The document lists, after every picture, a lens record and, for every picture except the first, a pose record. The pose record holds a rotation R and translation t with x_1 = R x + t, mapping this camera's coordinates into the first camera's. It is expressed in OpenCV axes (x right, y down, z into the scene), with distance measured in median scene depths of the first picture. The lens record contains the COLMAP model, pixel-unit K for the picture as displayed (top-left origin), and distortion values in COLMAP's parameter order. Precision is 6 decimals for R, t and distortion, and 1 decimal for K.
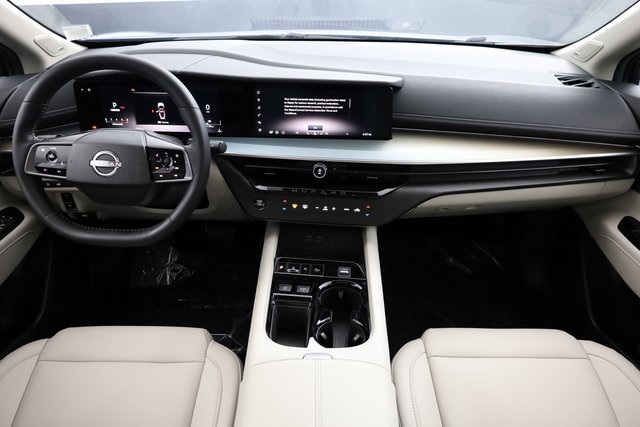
lens RADIAL K [[436.2, 0, 316.8], [0, 436.2, 212.8], [0, 0, 1]] dist [-0.012780, -0.000691]
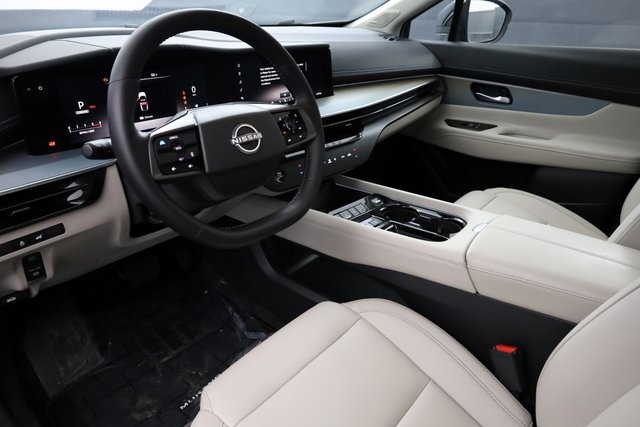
lens RADIAL K [[436.2, 0, 319.7], [0, 436.2, 213.5], [0, 0, 1]] dist [-0.012780, -0.000691]
pose [[0.641801, -0.334745, 0.689955, -0.777944], [0.368034, 0.923769, 0.105837, -0.013145], [-0.672787, 0.186000, 0.716073, 0.257641]]
